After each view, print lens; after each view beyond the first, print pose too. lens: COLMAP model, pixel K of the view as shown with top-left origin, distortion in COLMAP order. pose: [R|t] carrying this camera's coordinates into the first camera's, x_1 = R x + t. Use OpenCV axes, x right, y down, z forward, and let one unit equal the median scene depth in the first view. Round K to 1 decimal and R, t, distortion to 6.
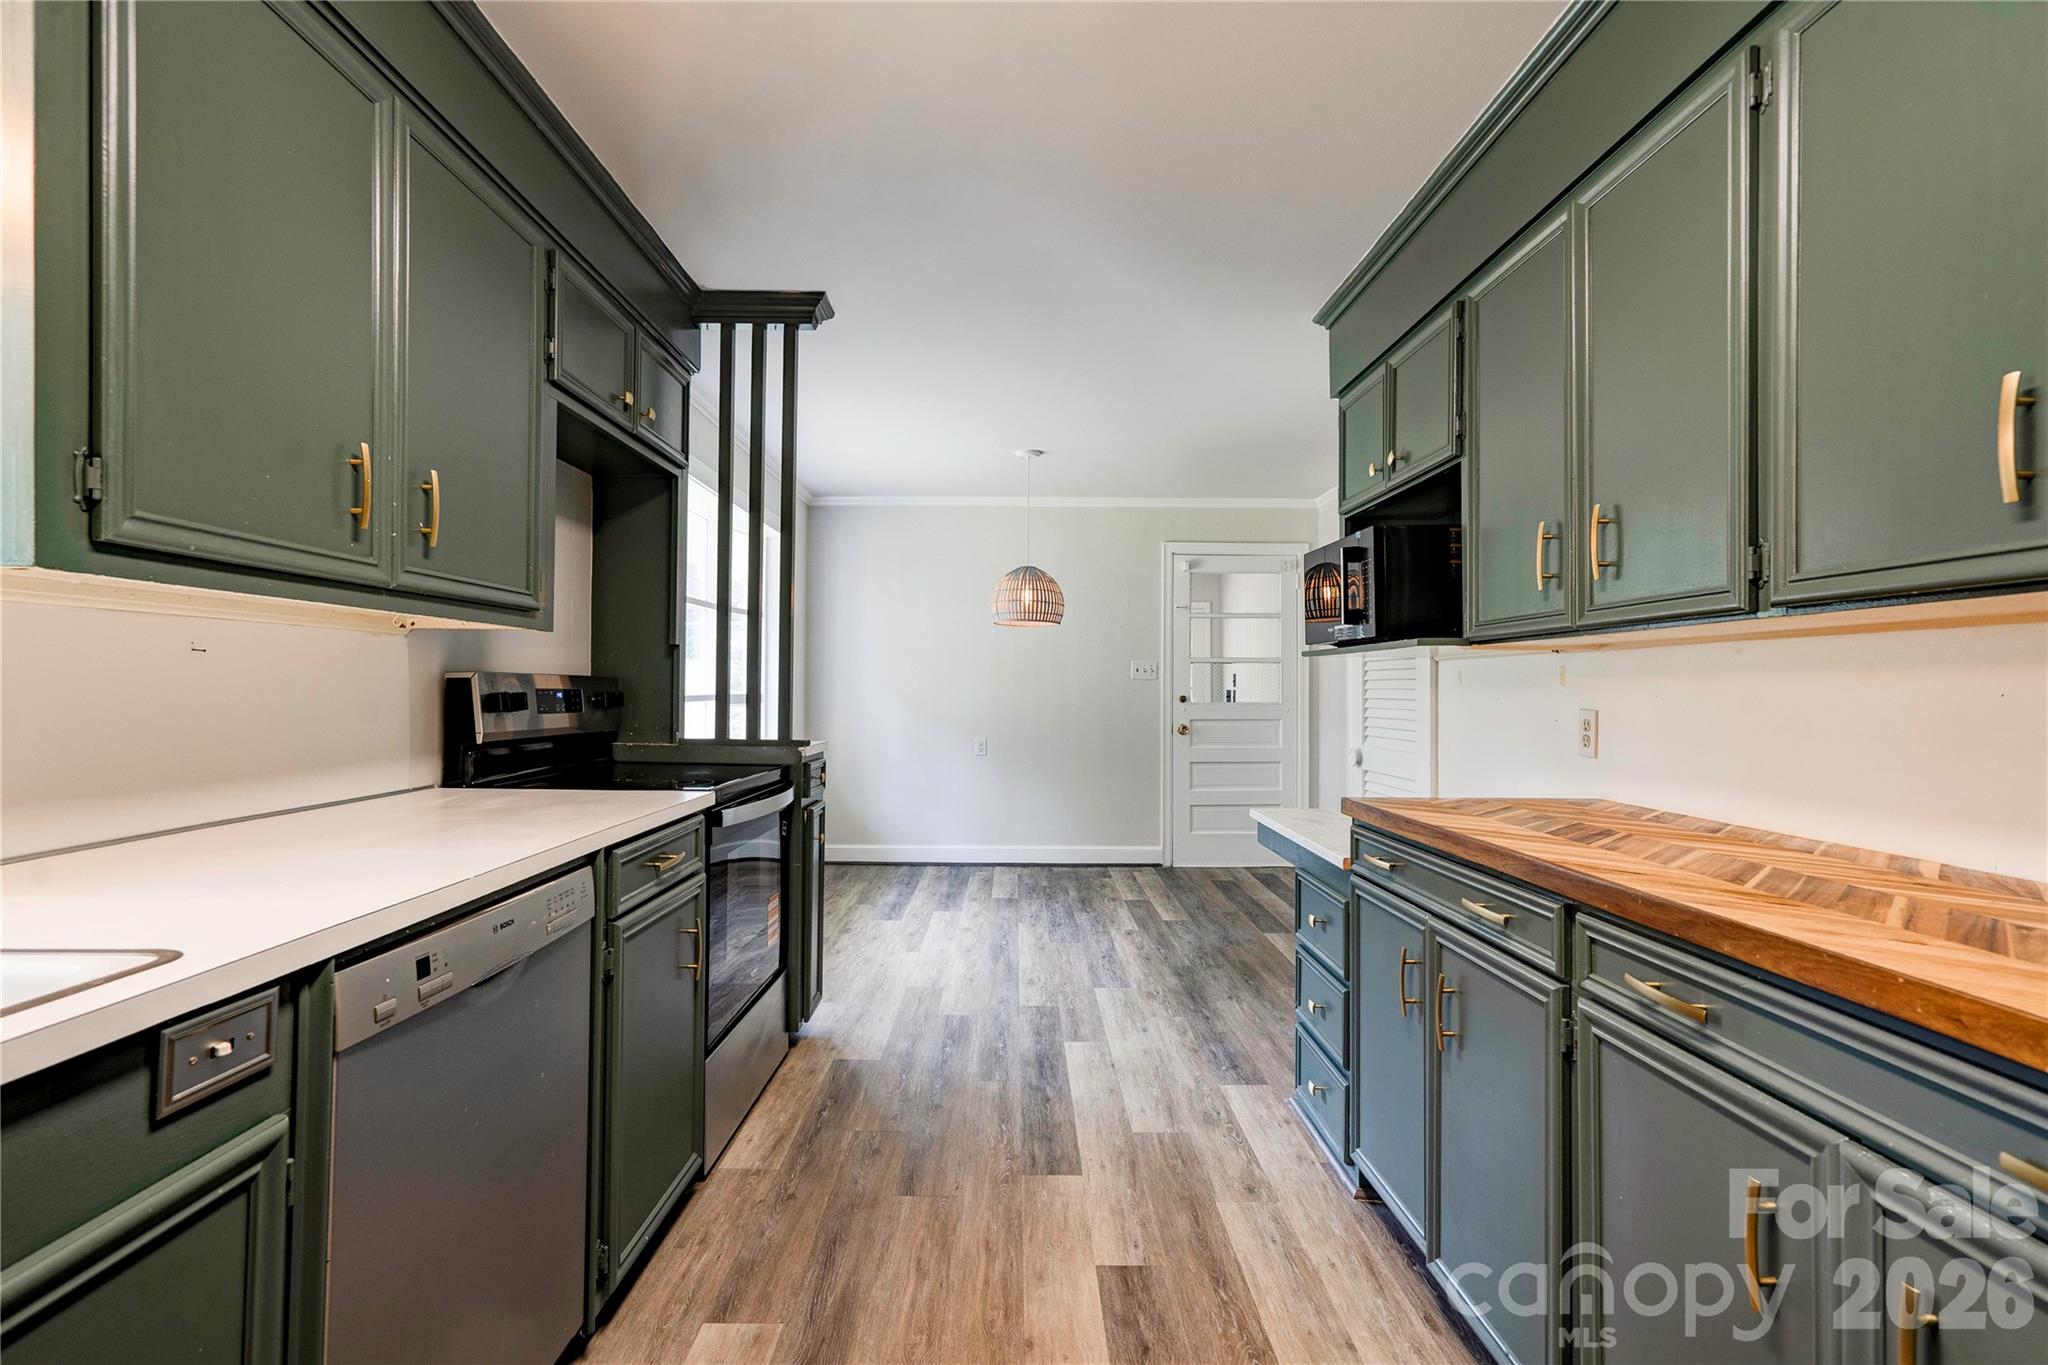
lens RADIAL K [[923.7, 0, 989.6], [0, 923.7, 672.3], [0, 0, 1]] dist [0.001824, 0.000598]
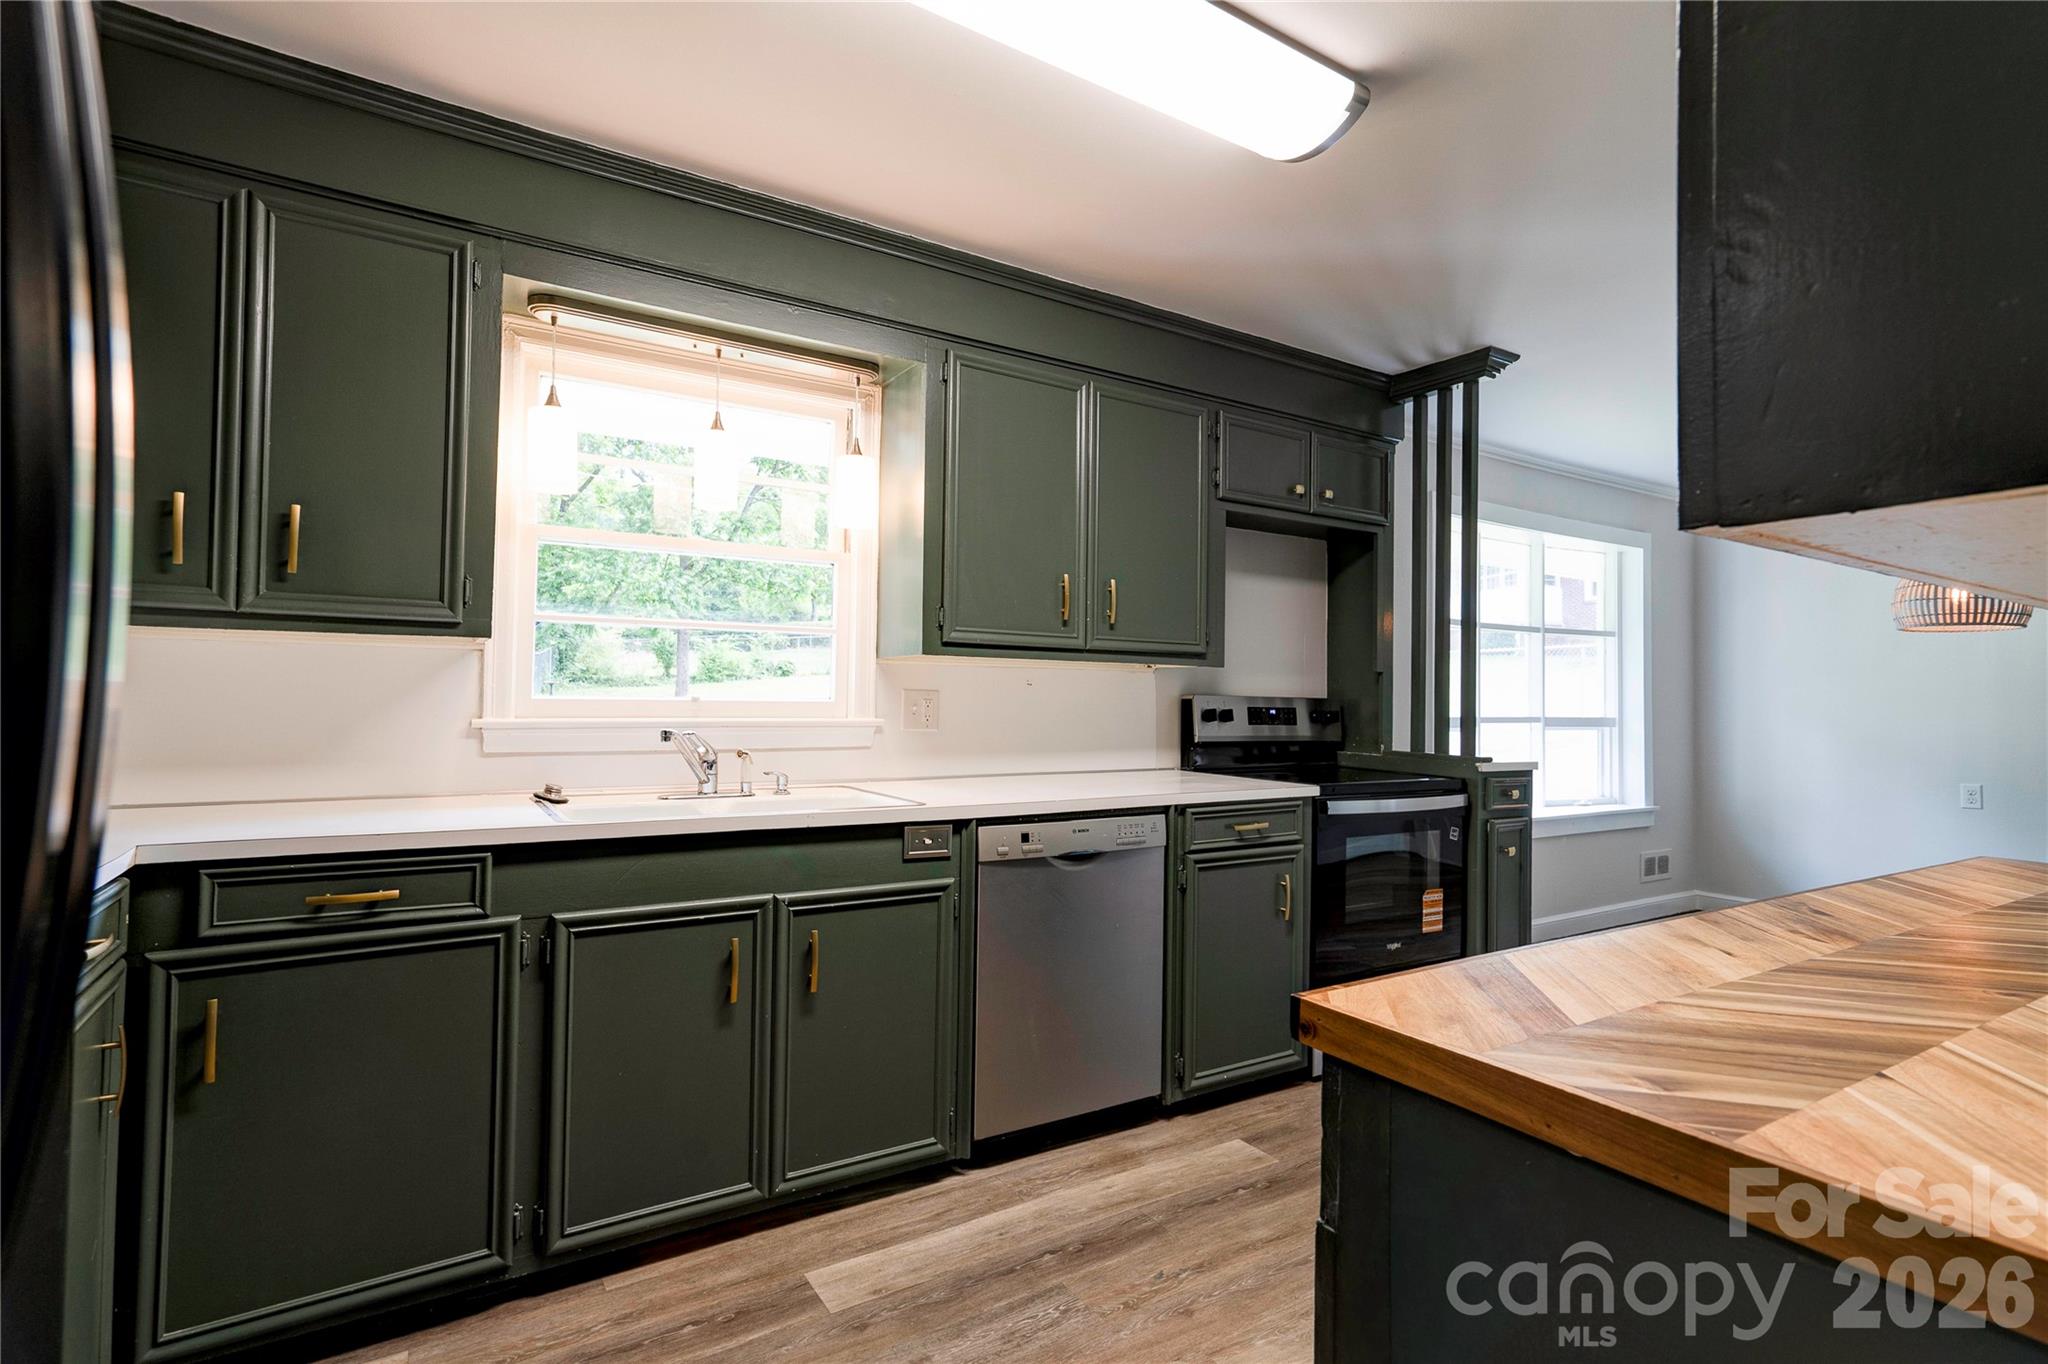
lens RADIAL K [[951.5, 0, 1023.4], [0, 951.5, 678.7], [0, 0, 1]] dist [-0.003520, 0.009394]
pose [[0.547145, -0.016041, -0.836884, 0.656809], [0.002249, 0.999841, -0.017694, -0.000612], [0.837035, 0.007799, 0.547094, -0.099424]]
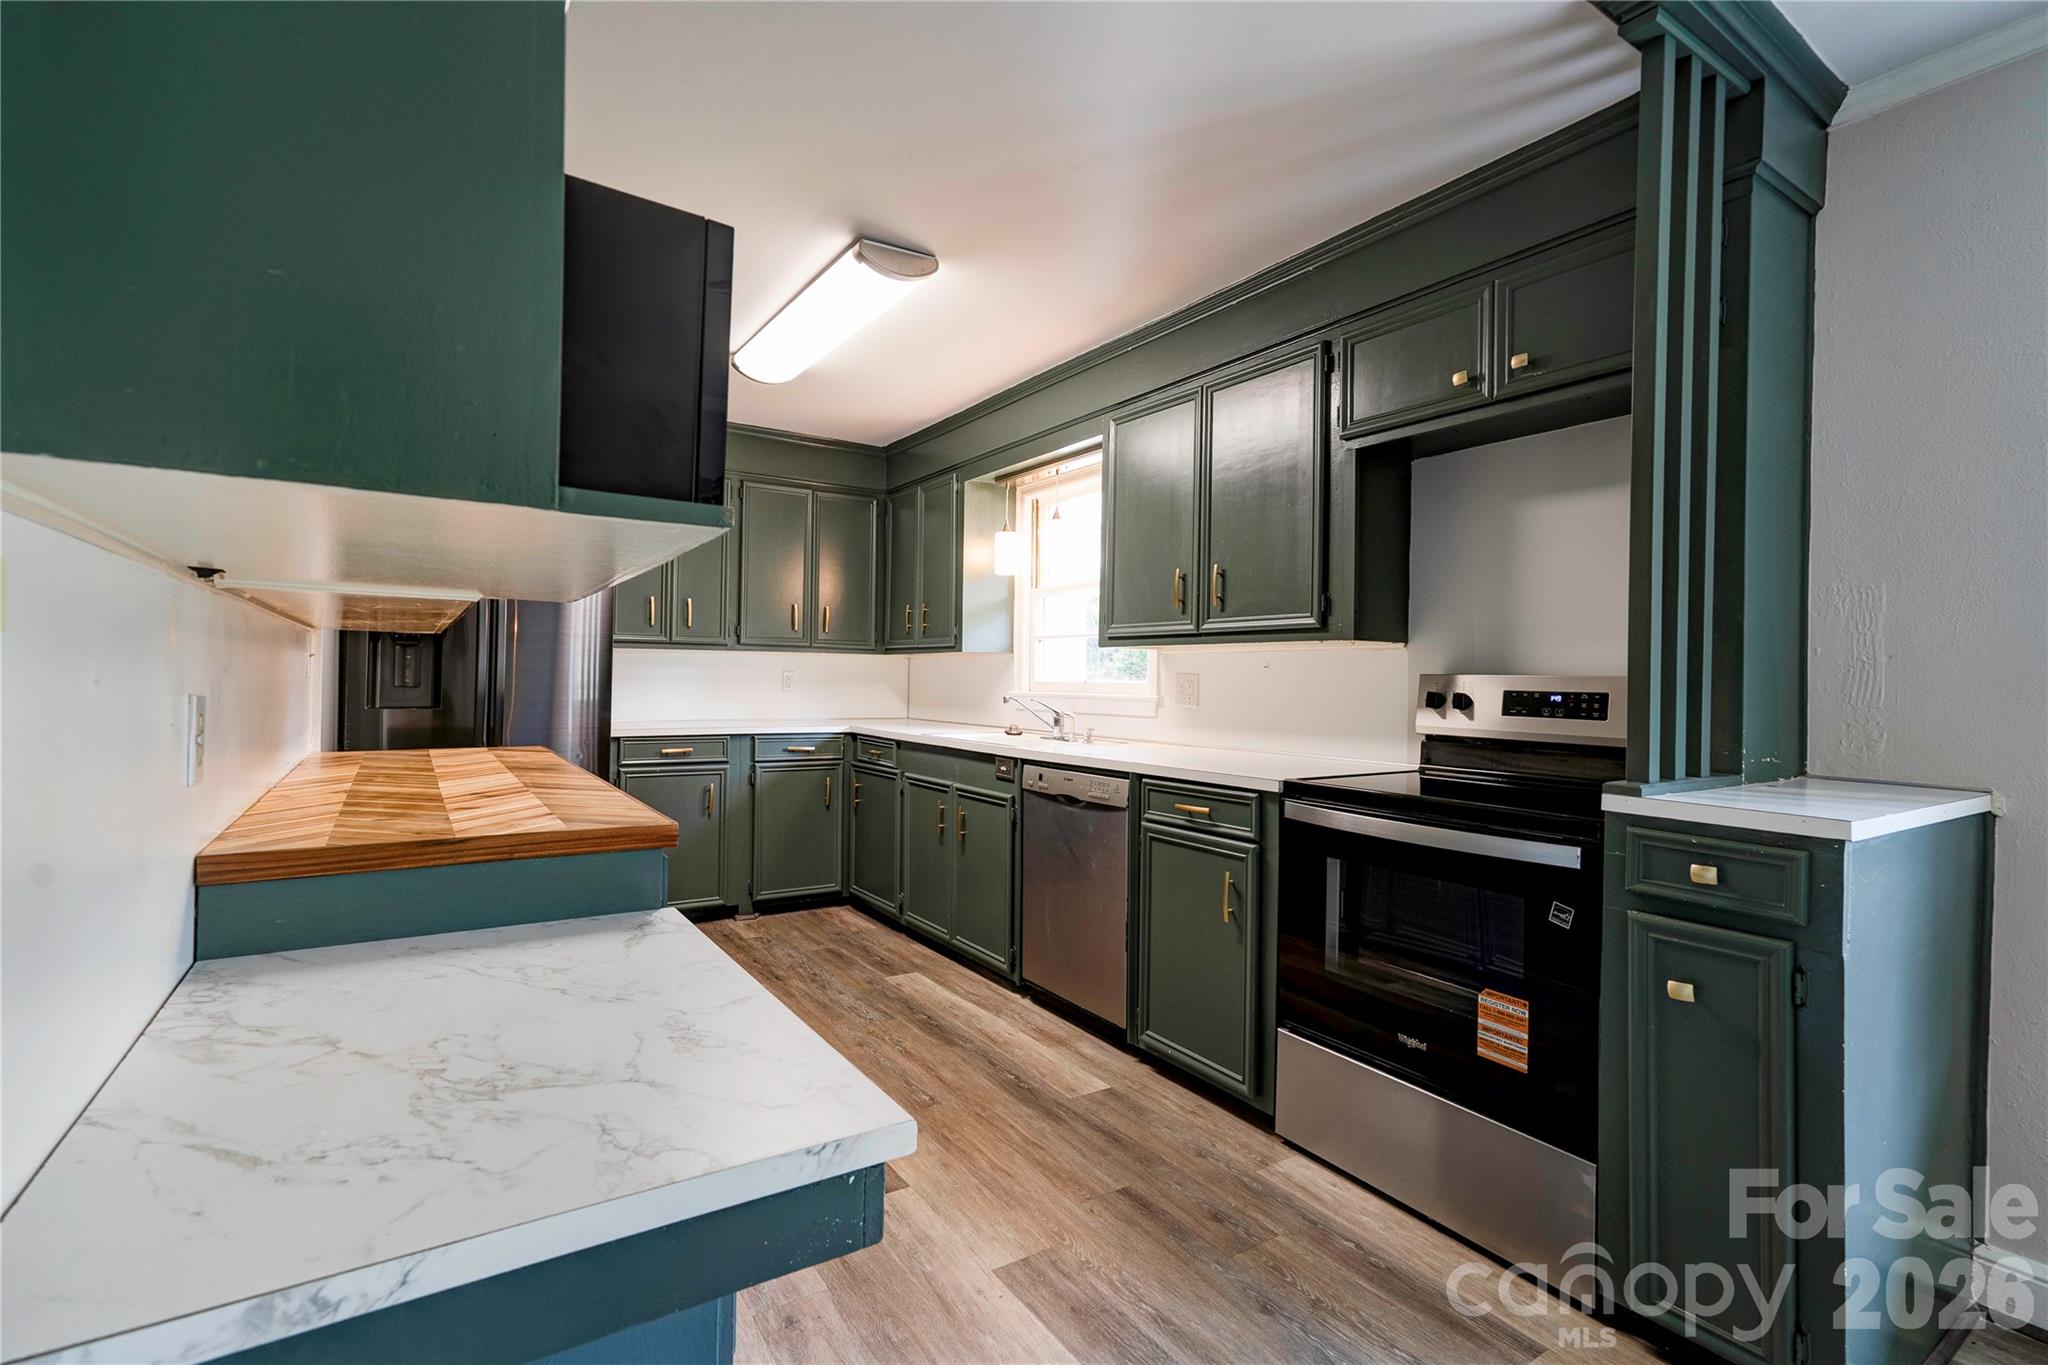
lens RADIAL K [[932.7, 0, 1032.8], [0, 932.7, 683.8], [0, 0, 1]] dist [-0.000654, 0.000085]
pose [[-0.811398, -0.018683, -0.584196, 0.617570], [-0.013605, 0.999822, -0.013079, 0.037680], [0.584336, -0.002664, -0.811507, 1.856423]]
